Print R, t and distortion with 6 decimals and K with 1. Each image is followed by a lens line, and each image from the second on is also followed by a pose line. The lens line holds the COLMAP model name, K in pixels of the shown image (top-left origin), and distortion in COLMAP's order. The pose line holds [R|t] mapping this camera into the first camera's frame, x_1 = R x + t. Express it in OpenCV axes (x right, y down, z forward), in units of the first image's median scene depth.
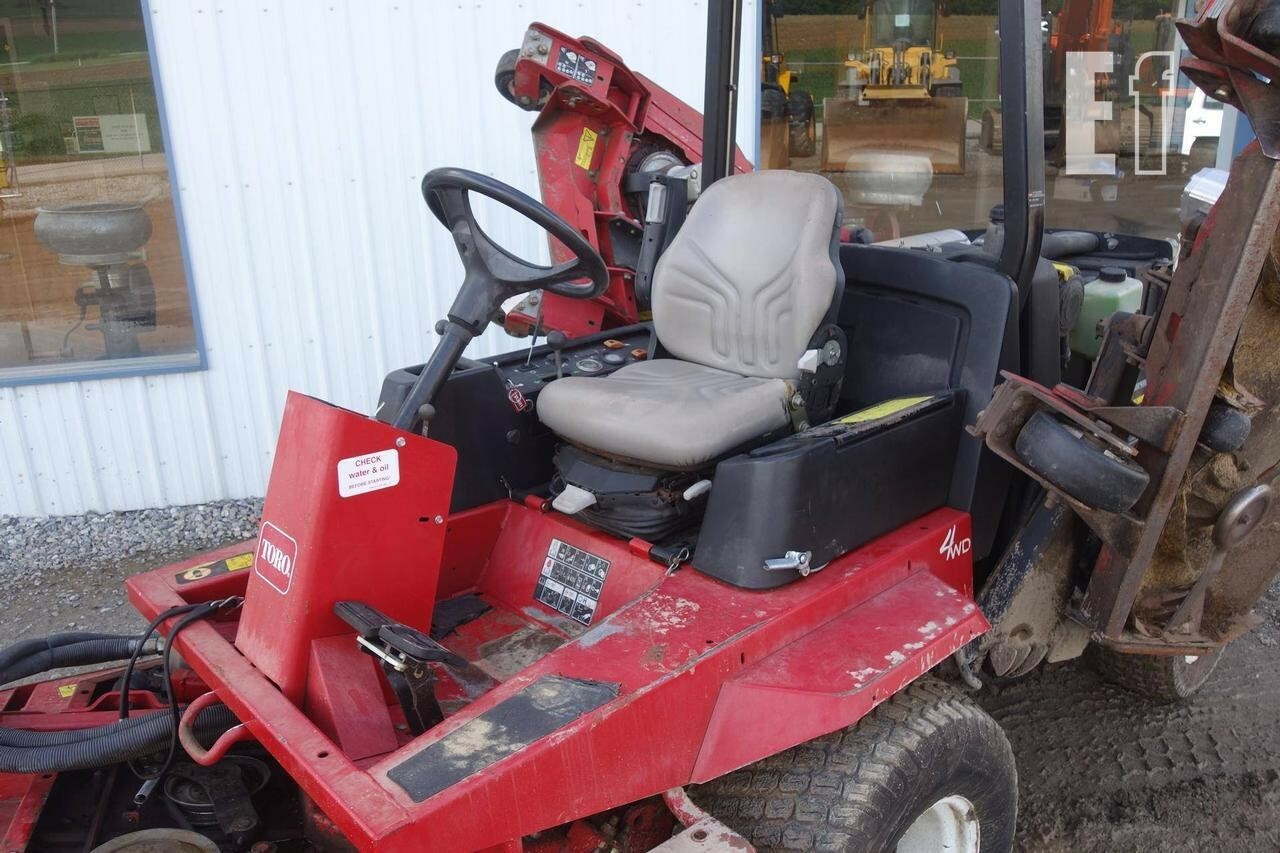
lens RADIAL K [[1062.6, 0, 640.0], [0, 1062.6, 426.5], [0, 0, 1]] dist [-0.144033, 0.121311]
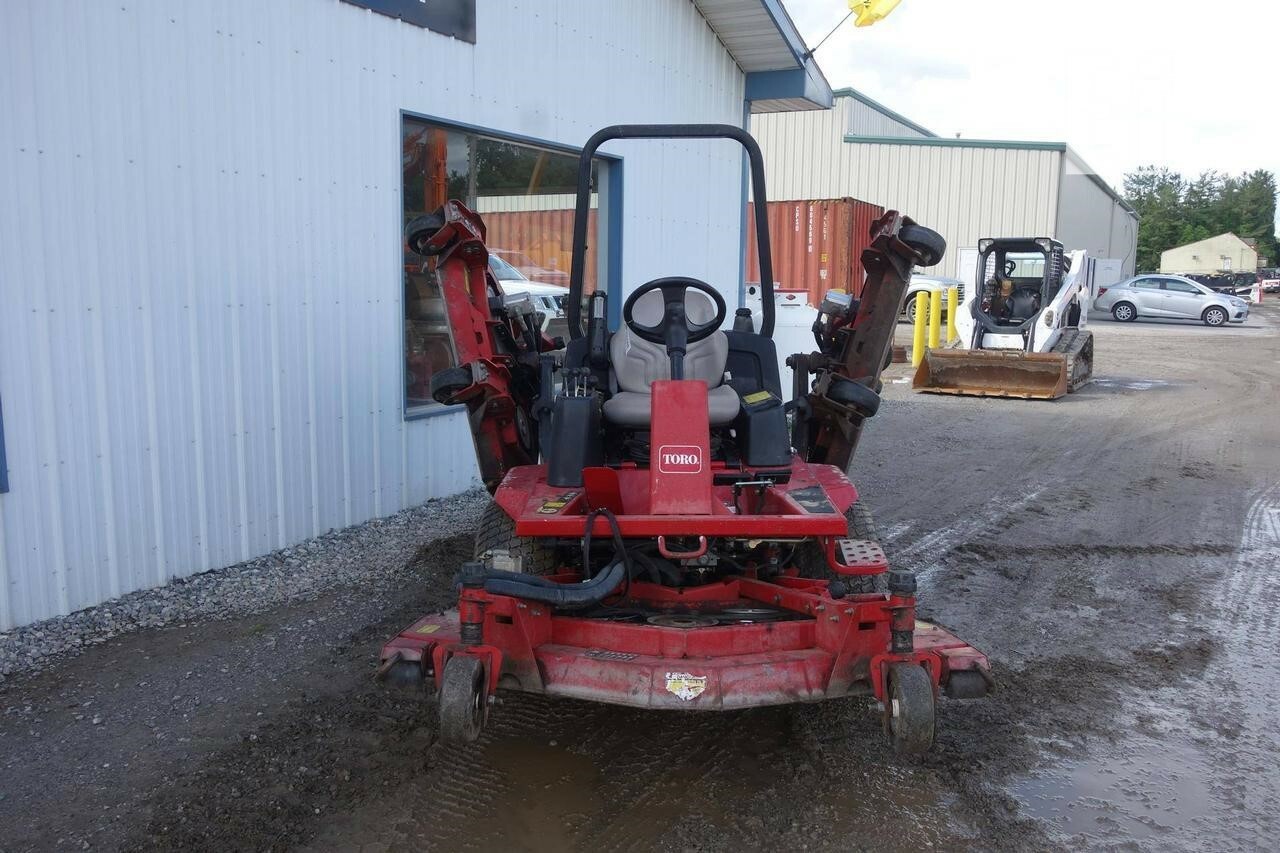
lens RADIAL K [[1062.6, 0, 640.0], [0, 1062.6, 426.5], [0, 0, 1]] dist [-0.144033, 0.121311]
pose [[0.612685, -0.064864, 0.787661, -0.843501], [0.198735, 0.977247, -0.074110, 0.080329], [-0.764933, 0.201942, 0.611635, -0.065165]]
